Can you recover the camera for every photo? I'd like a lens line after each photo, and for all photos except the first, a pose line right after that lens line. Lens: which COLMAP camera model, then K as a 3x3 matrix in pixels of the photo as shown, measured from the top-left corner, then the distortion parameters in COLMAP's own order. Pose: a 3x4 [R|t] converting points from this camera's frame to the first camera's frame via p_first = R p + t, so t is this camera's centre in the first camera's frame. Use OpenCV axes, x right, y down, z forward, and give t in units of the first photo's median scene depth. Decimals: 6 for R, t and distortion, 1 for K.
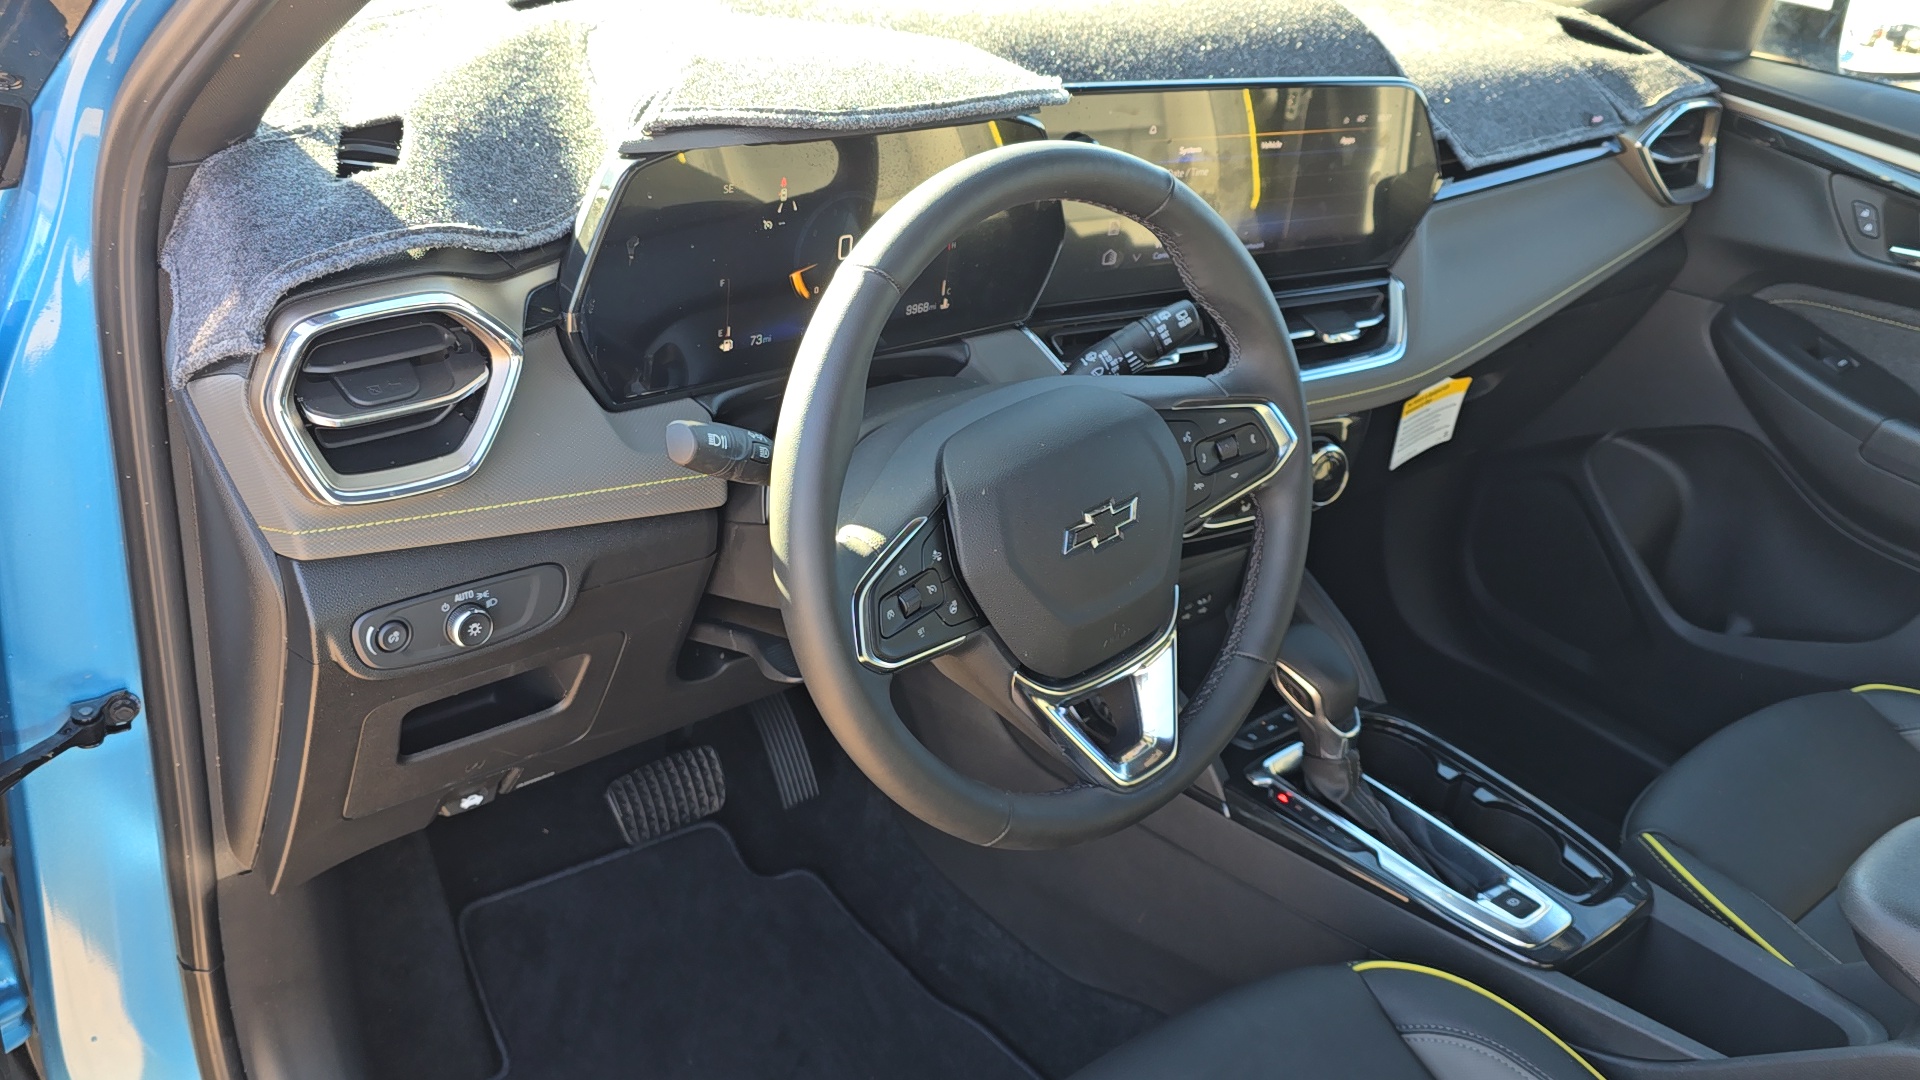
lens RADIAL K [[1594.0, 0, 959.8], [0, 1594.0, 542.3], [0, 0, 1]] dist [-0.014325, 0.012360]
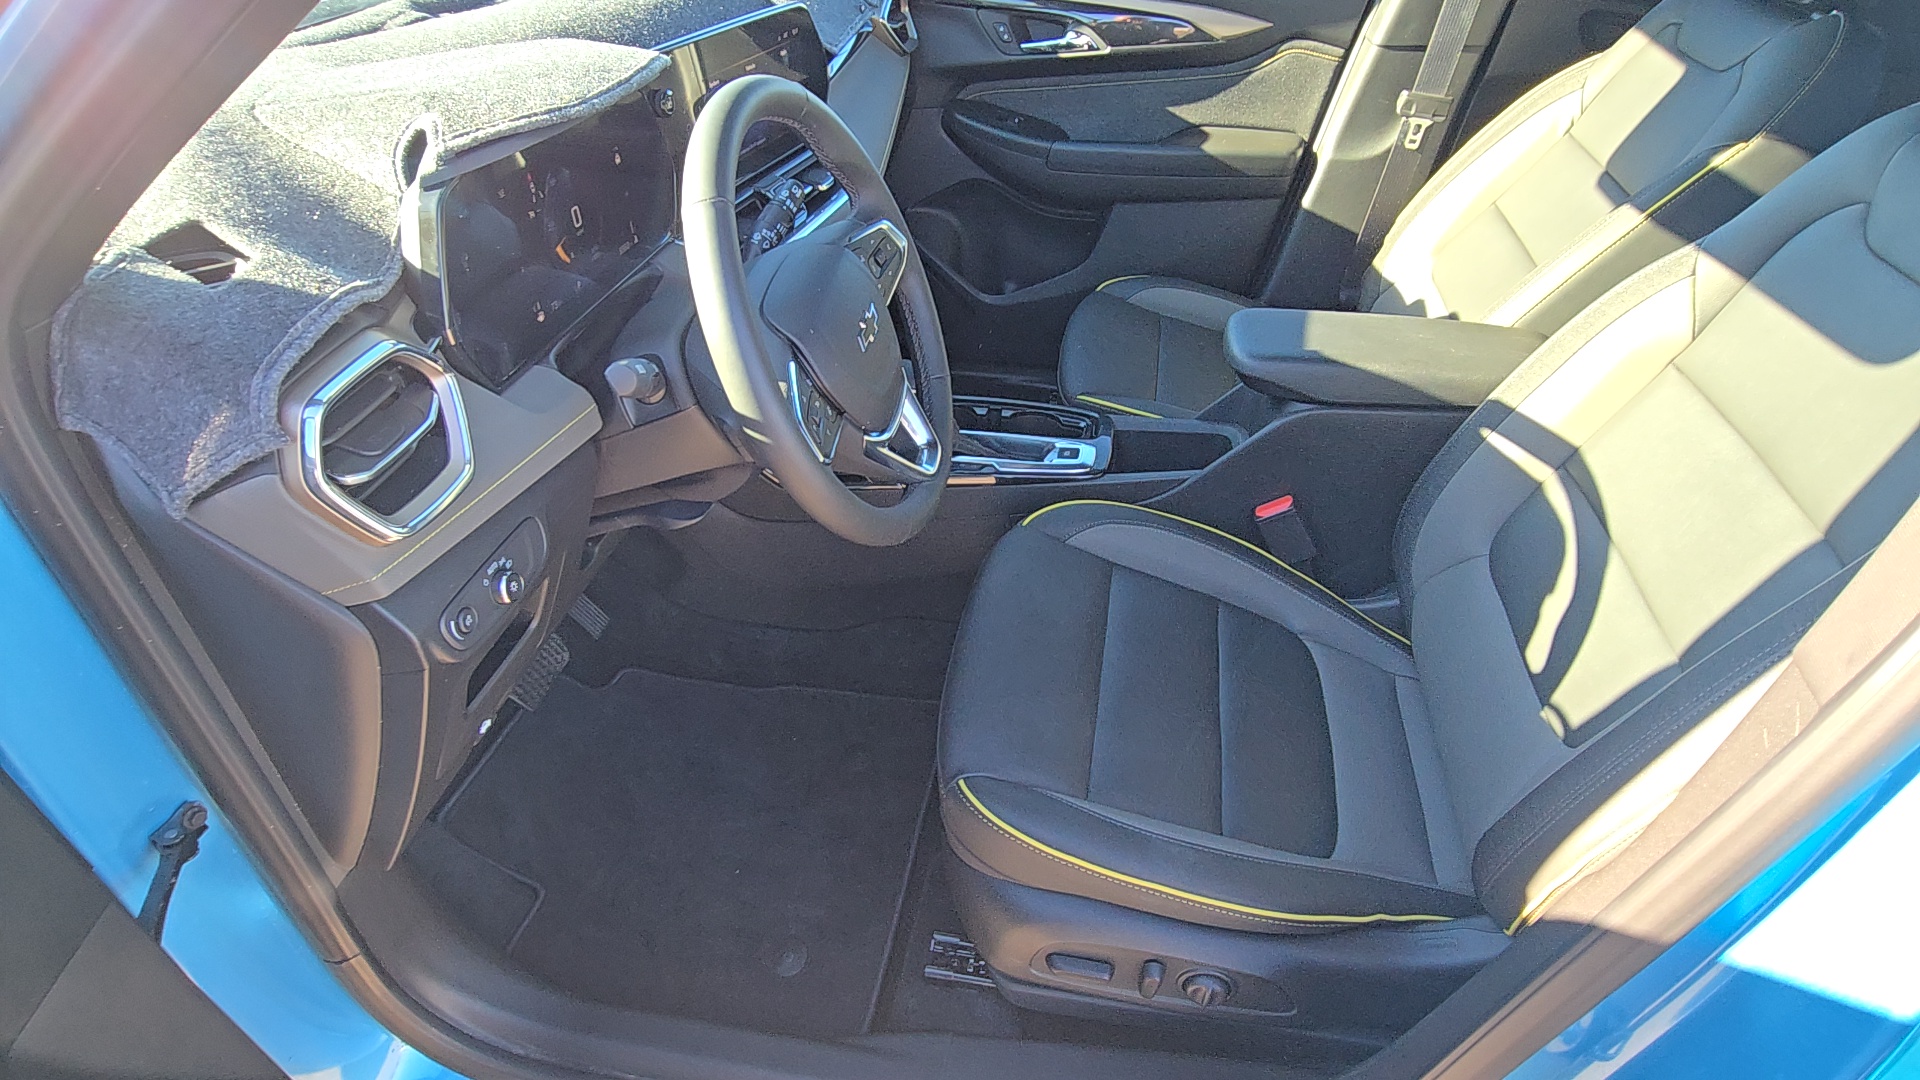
lens RADIAL K [[967.8, 0, 950.9], [0, 967.8, 551.3], [0, 0, 1]] dist [-0.000429, 0.000735]
pose [[0.764504, -0.480910, 0.429254, -0.292218], [0.386962, 0.874953, 0.291063, -0.050468], [-0.515552, -0.056414, 0.854999, 0.121269]]
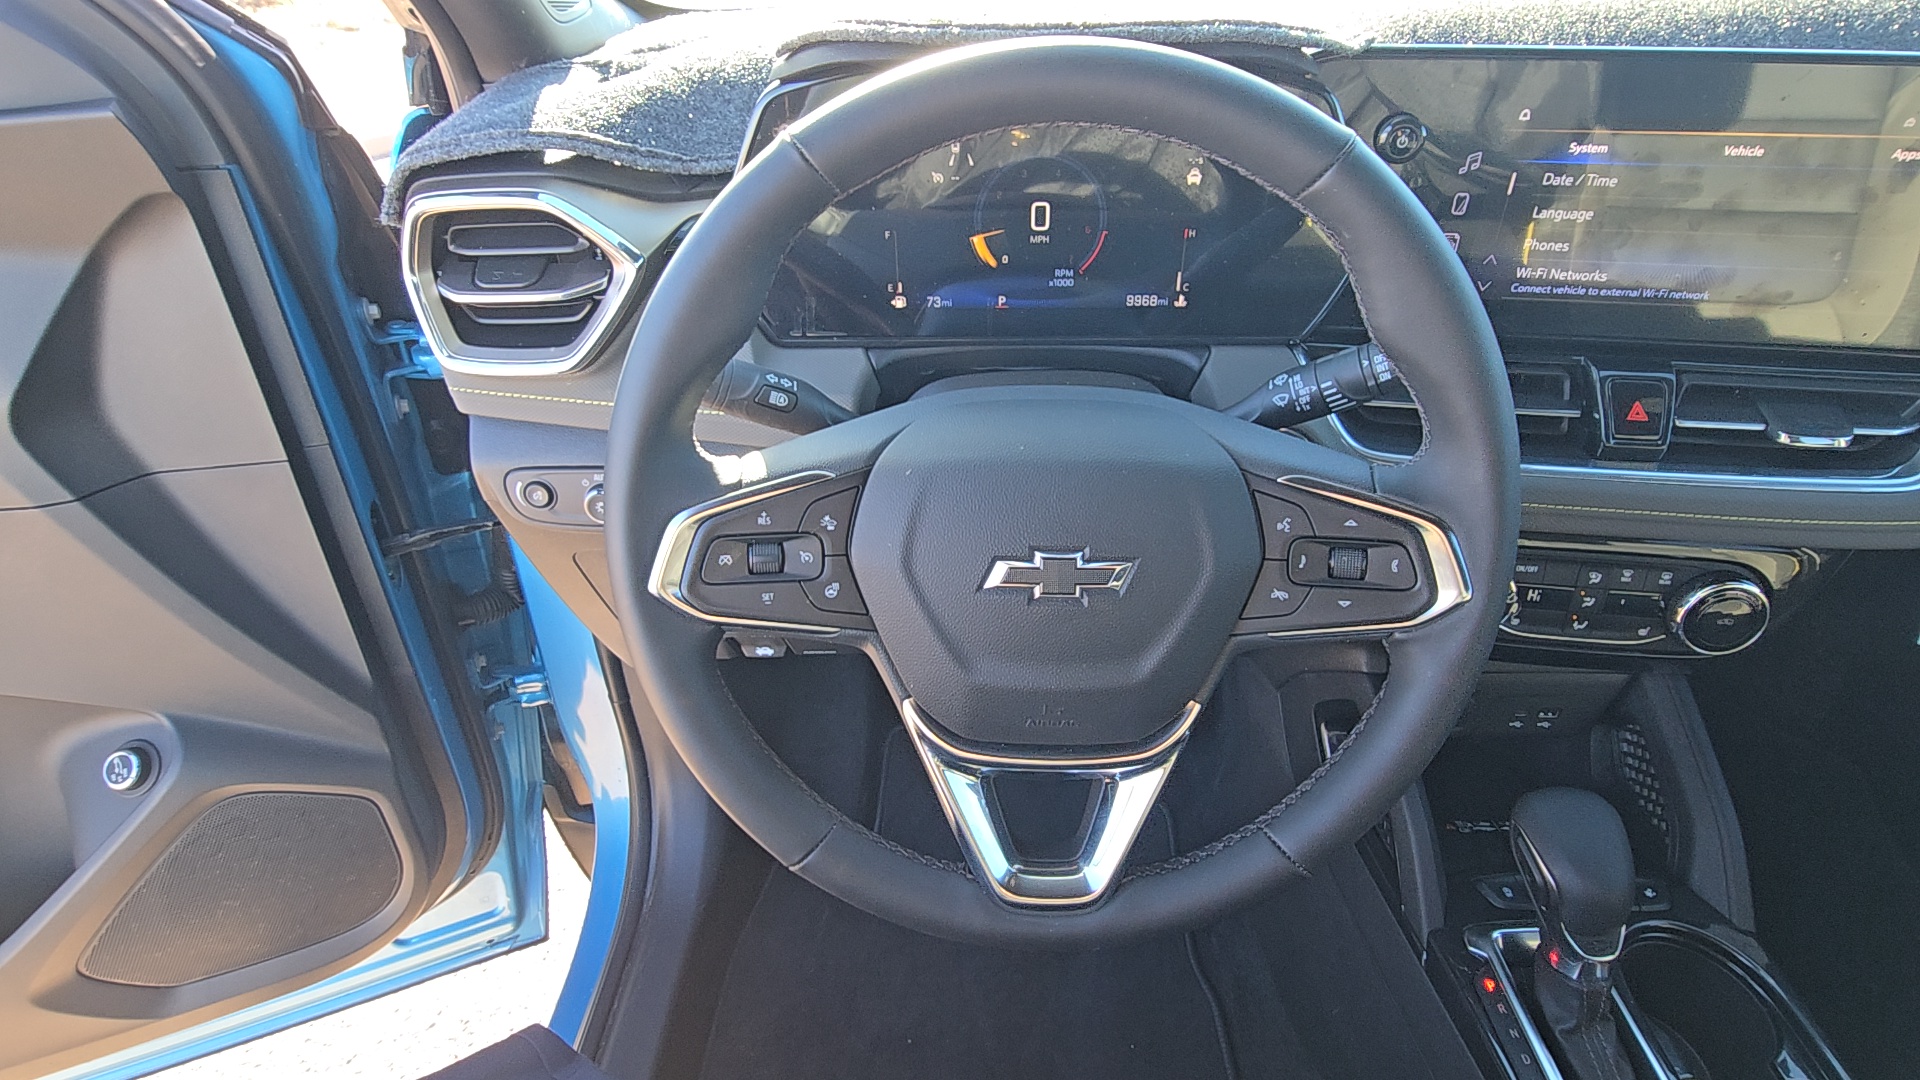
lens RADIAL K [[967.8, 0, 978.2], [0, 967.8, 546.6], [0, 0, 1]] dist [-0.000429, 0.000735]
pose [[0.757308, 0.266609, -0.596158, 0.267121], [-0.235747, 0.962923, 0.131157, -0.060694], [0.609022, 0.041216, 0.792082, 0.501964]]
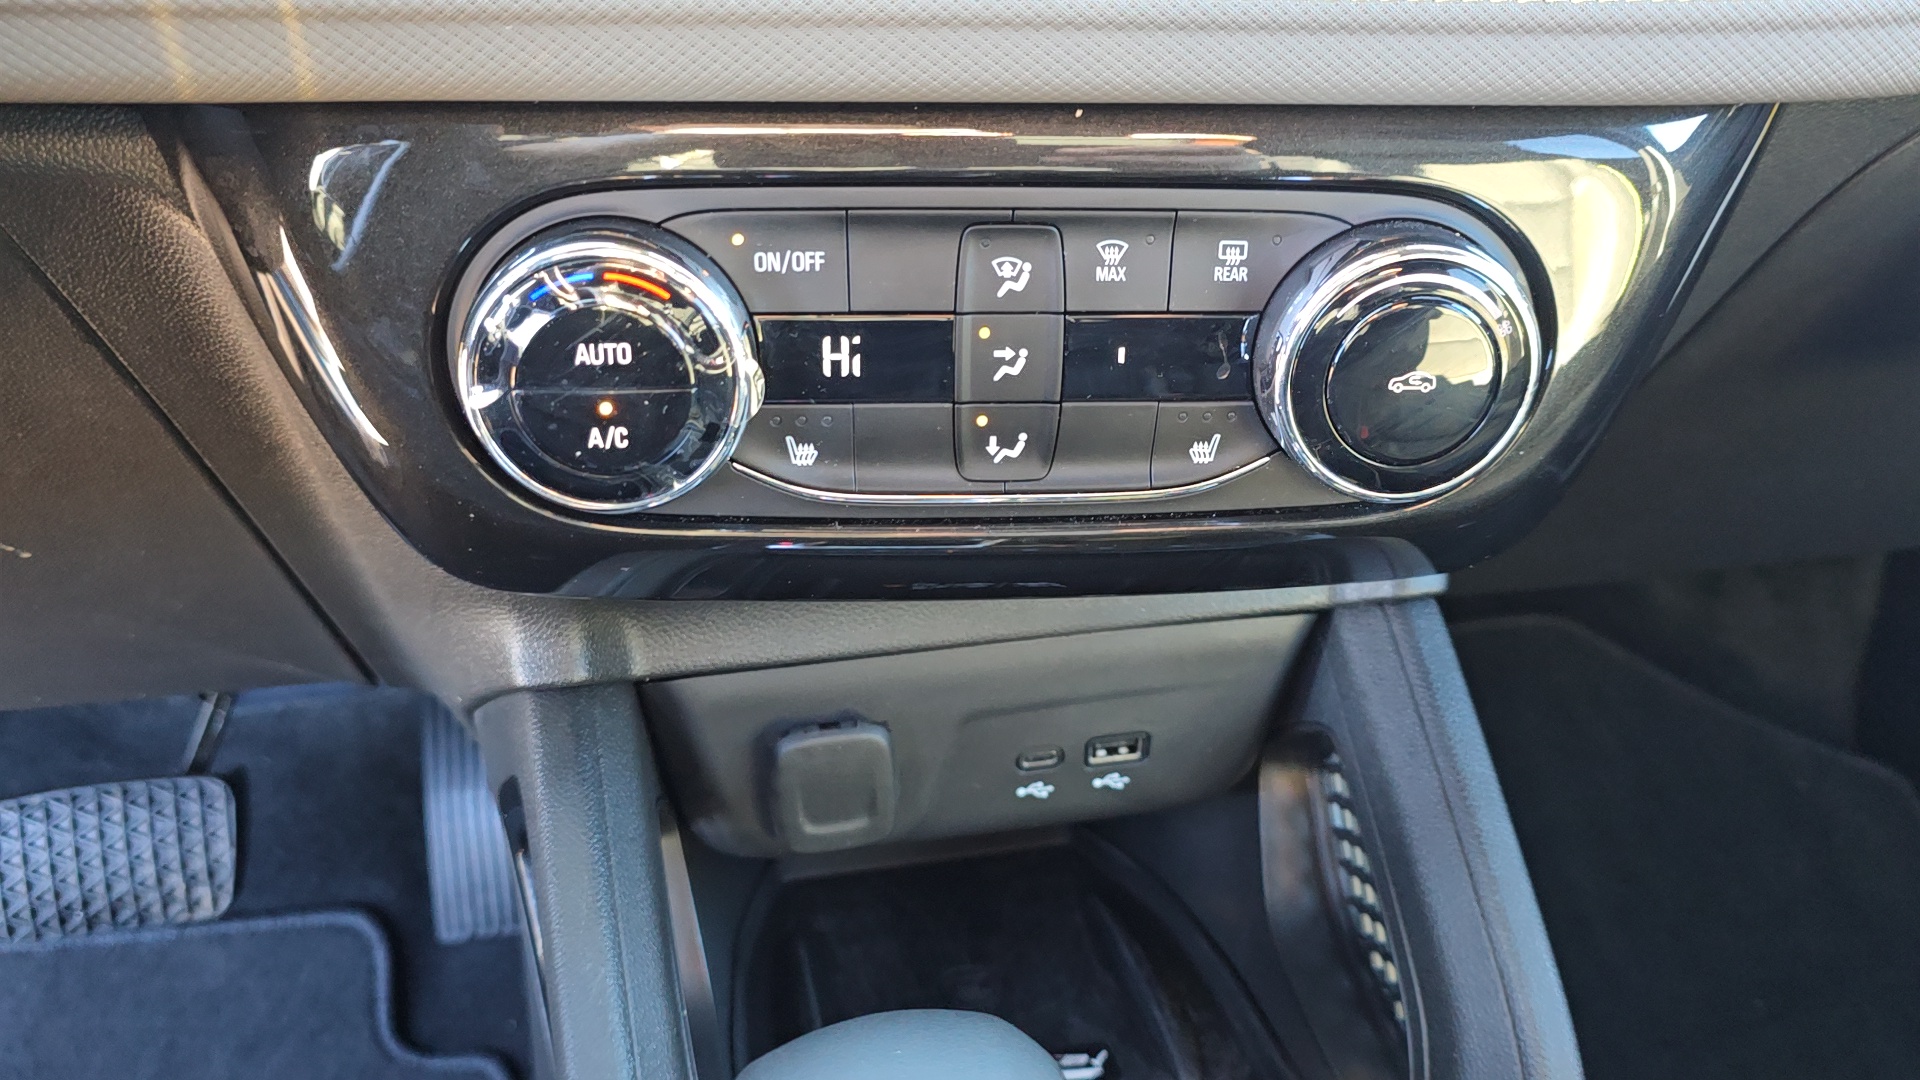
lens RADIAL K [[1594.0, 0, 962.8], [0, 1594.0, 545.6], [0, 0, 1]] dist [-0.014325, 0.012360]
pose [[0.877606, 0.190867, -0.439746, 0.327855], [-0.171157, 0.981615, 0.084480, -0.031013], [0.447786, 0.001125, 0.894140, 0.908451]]
